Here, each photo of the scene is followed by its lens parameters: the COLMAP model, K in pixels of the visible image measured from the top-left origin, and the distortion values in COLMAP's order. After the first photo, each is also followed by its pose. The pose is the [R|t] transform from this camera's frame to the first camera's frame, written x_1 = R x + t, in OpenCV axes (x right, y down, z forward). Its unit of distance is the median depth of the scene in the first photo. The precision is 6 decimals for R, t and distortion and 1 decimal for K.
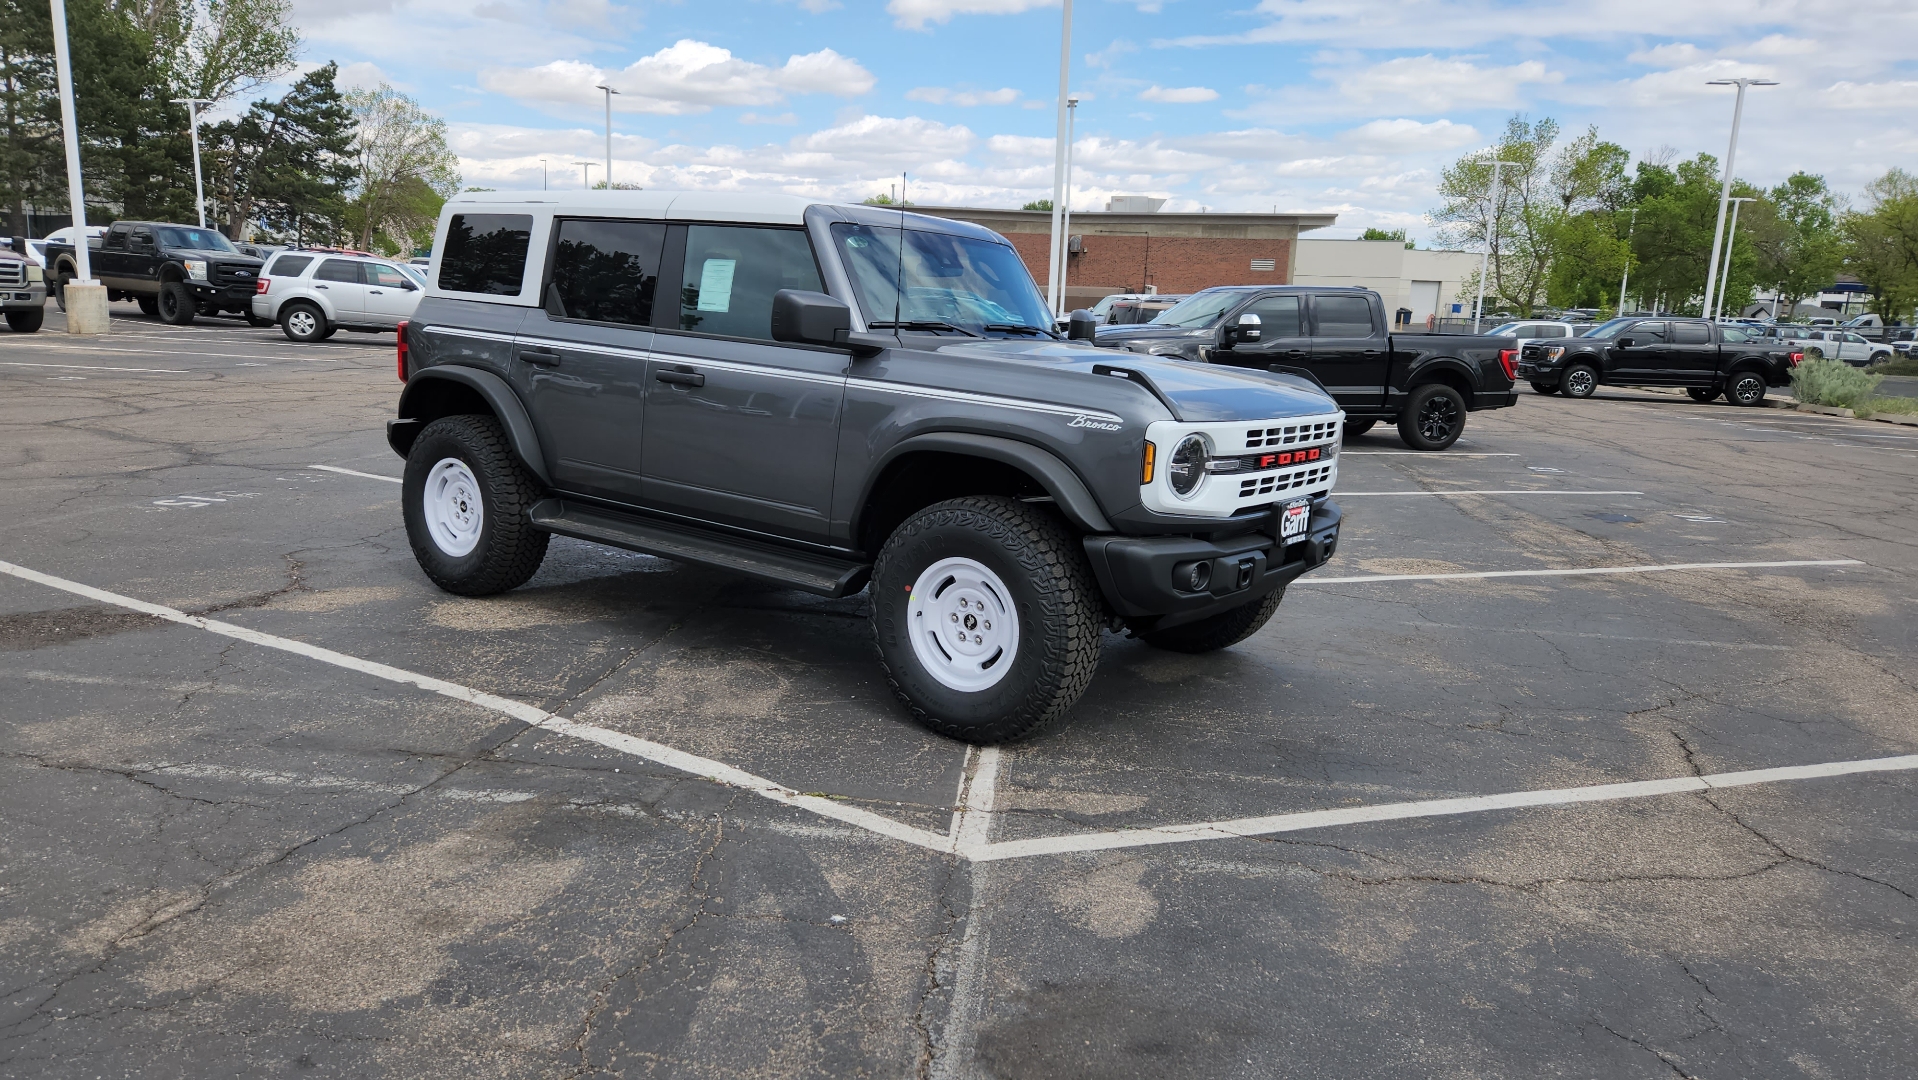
lens RADIAL K [[1278.9, 0, 946.4], [0, 1278.9, 523.9], [0, 0, 1]] dist [0.071221, -0.053597]
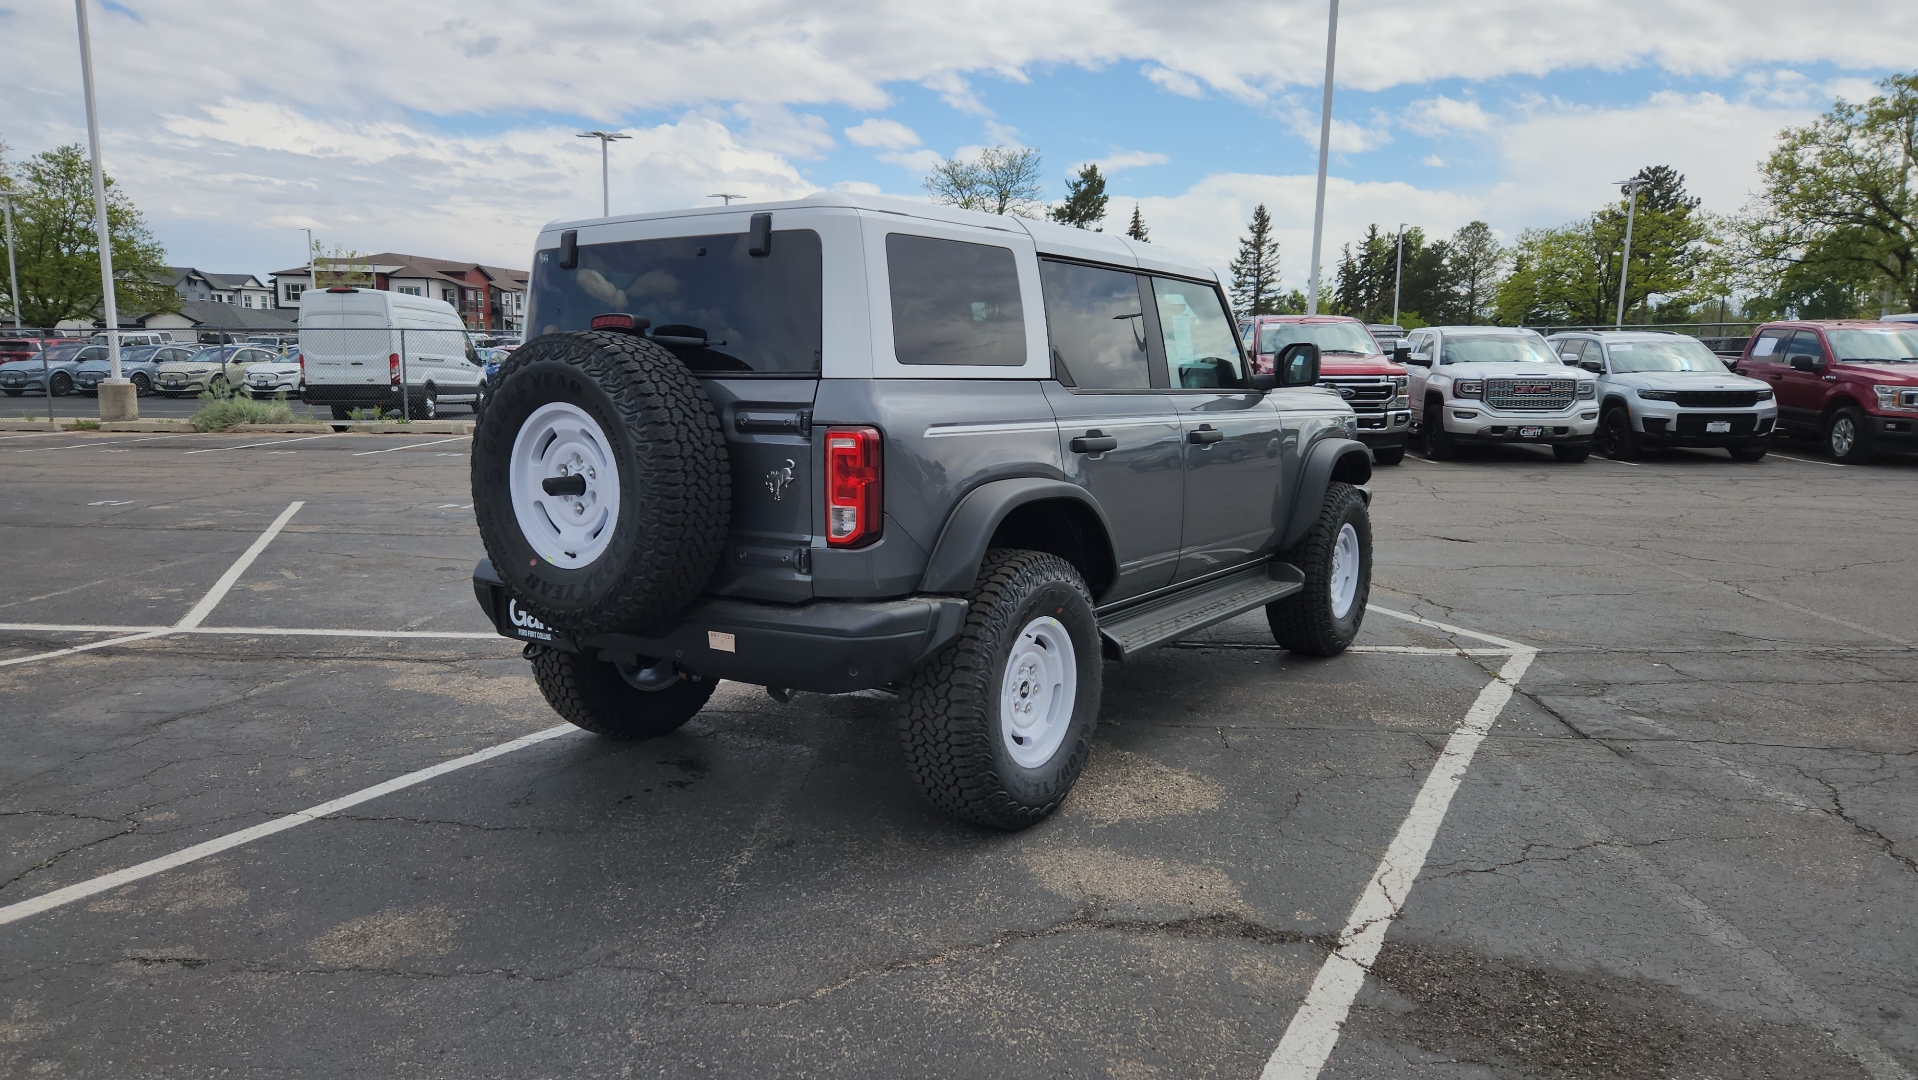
lens RADIAL K [[1280.1, 0, 902.3], [0, 1280.1, 542.3], [0, 0, 1]] dist [0.076131, -0.062874]
pose [[-0.000483, -0.190461, 0.981695, -1.317066], [0.167341, 0.967836, 0.187855, -0.287879], [-0.985899, 0.164369, 0.031404, 1.354206]]
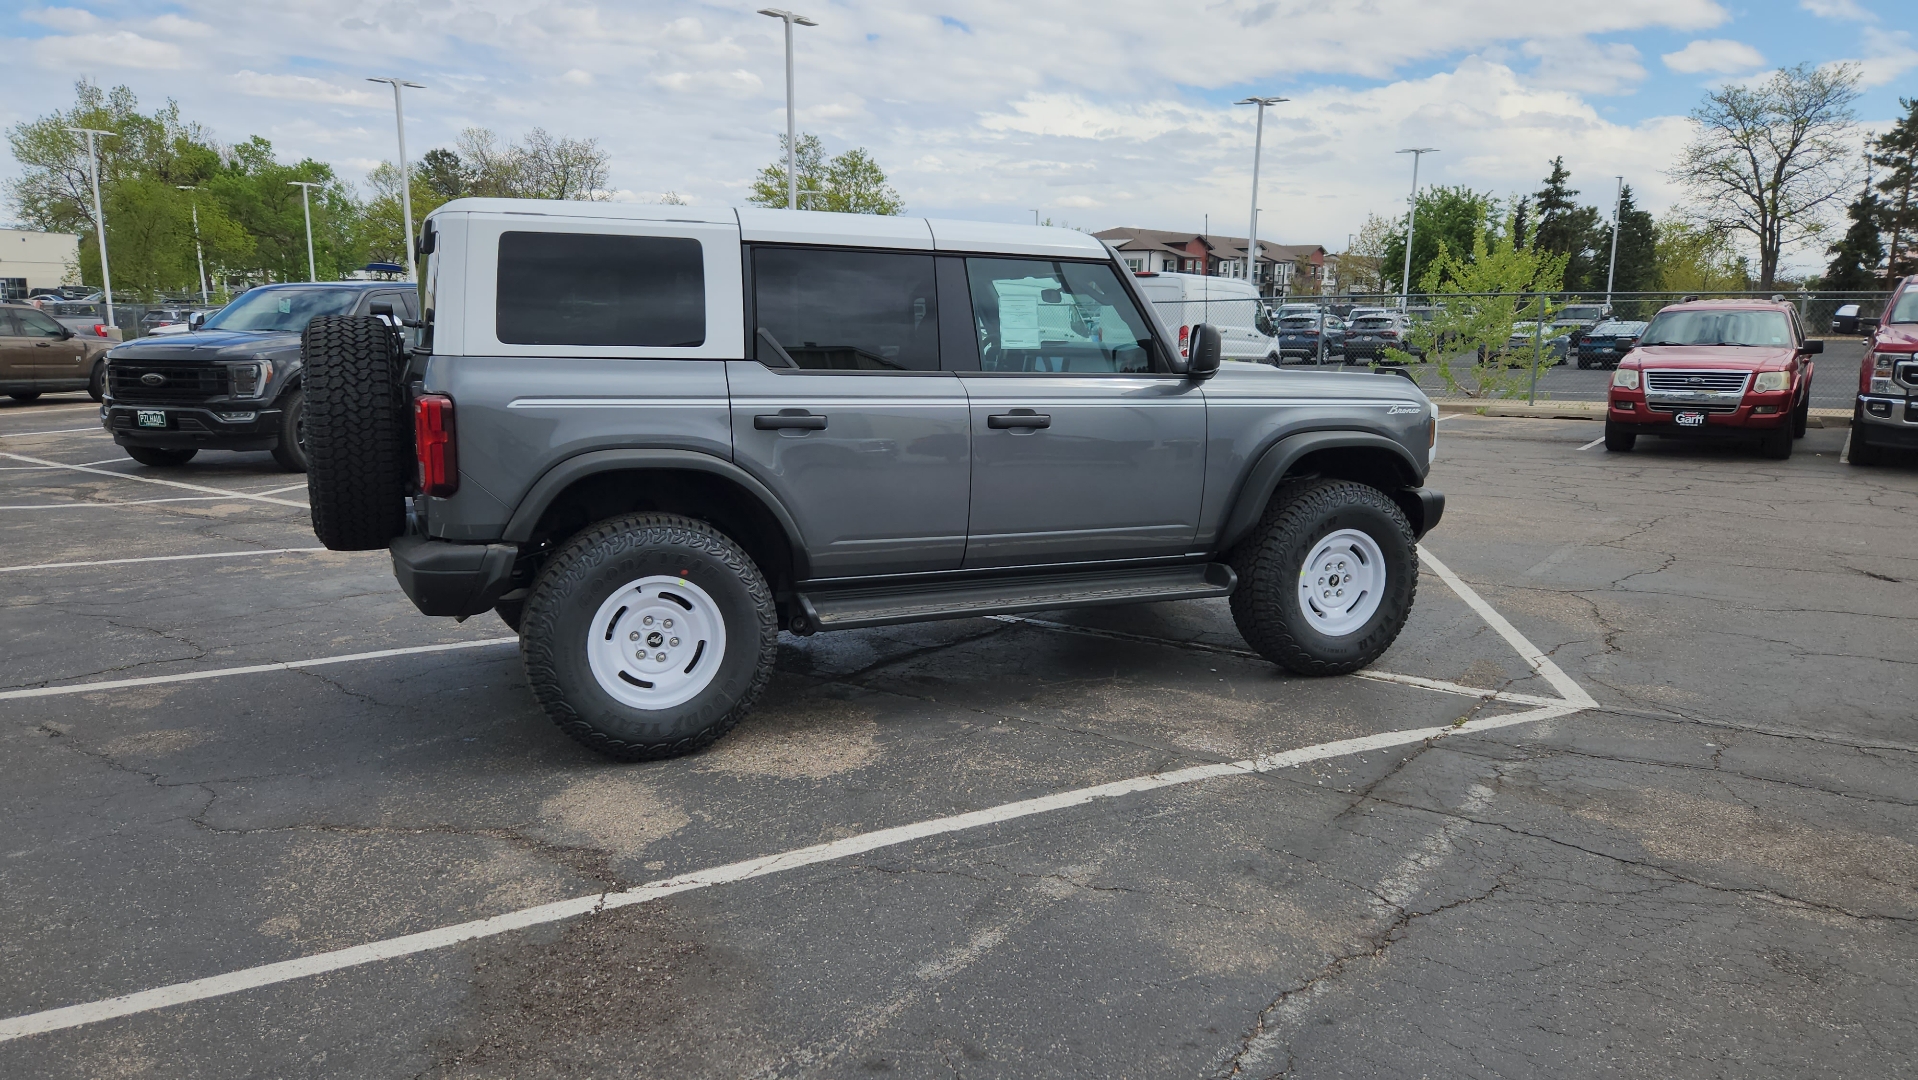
lens RADIAL K [[1274.3, 0, 928.7], [0, 1274.3, 546.0], [0, 0, 1]] dist [0.068894, -0.053548]
pose [[0.509971, -0.194080, 0.838011, -1.173852], [0.165230, 0.978174, 0.125990, -0.172065], [-0.844174, 0.074214, 0.530908, 0.633840]]
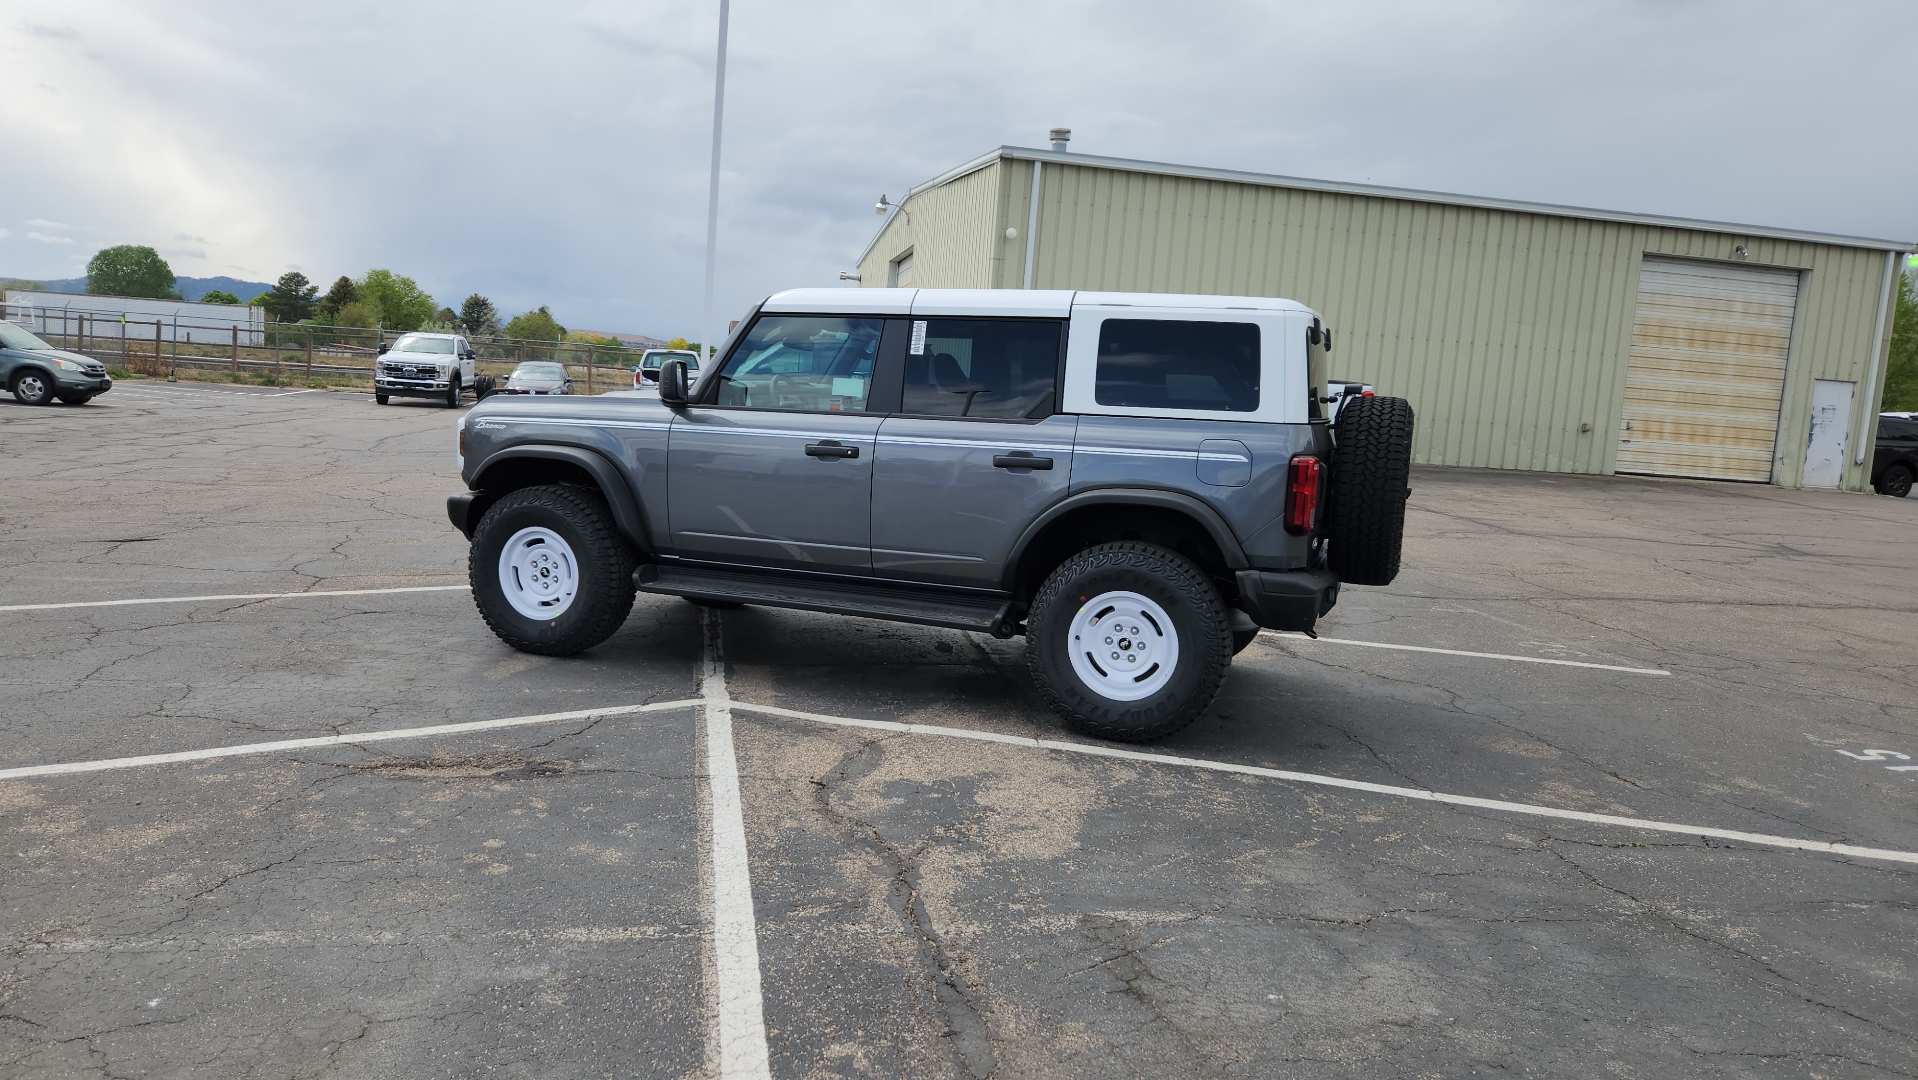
lens RADIAL K [[1282.1, 0, 932.2], [0, 1282.1, 542.3], [0, 0, 1]] dist [0.071539, -0.058246]
pose [[-0.956231, -0.072850, -0.283399, 0.243989], [-0.150705, 0.952793, 0.263579, -0.428020], [0.250818, 0.294752, -0.922069, 2.644195]]
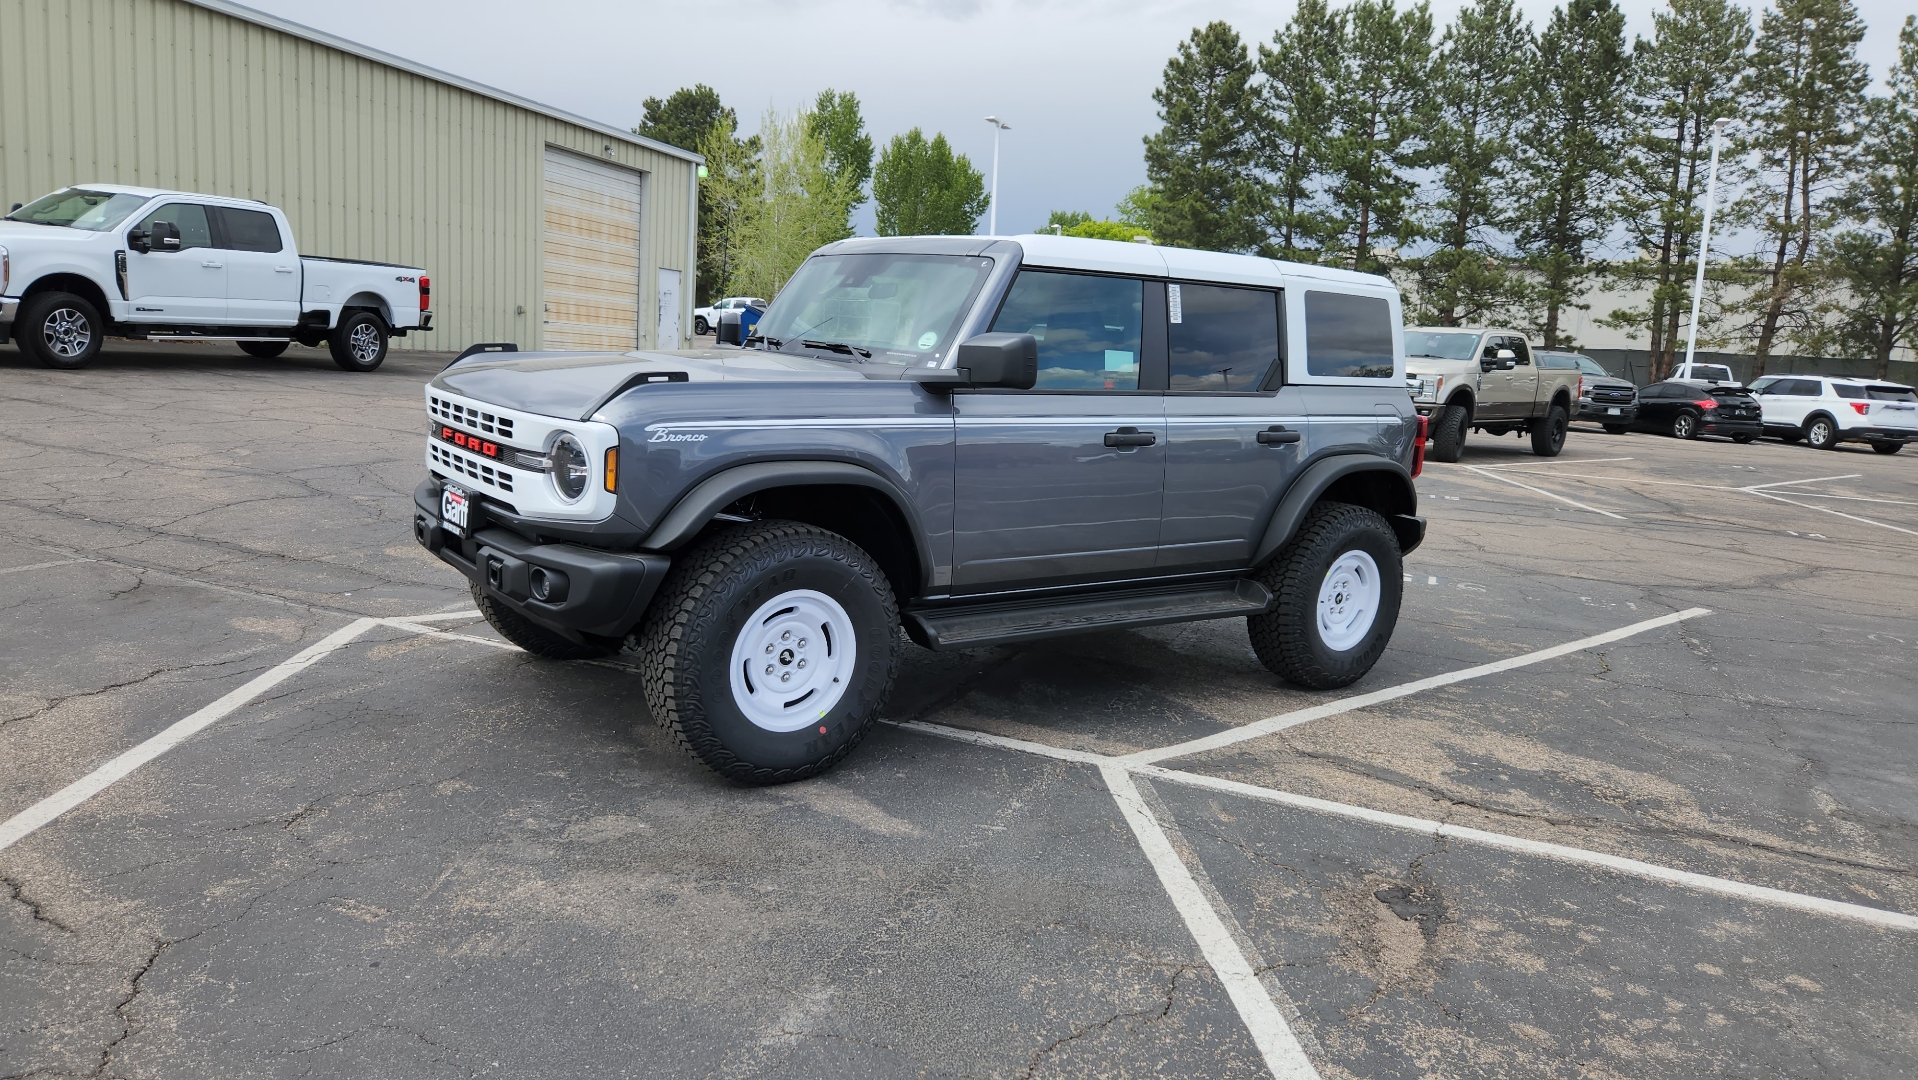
lens RADIAL K [[1292.4, 0, 925.1], [0, 1292.4, 530.2], [0, 0, 1]] dist [0.071303, -0.057822]
pose [[-0.288511, 0.072446, -0.954732, 1.073612], [-0.243607, 0.958766, 0.146368, -0.208272], [0.925968, 0.274809, -0.258966, 1.565650]]
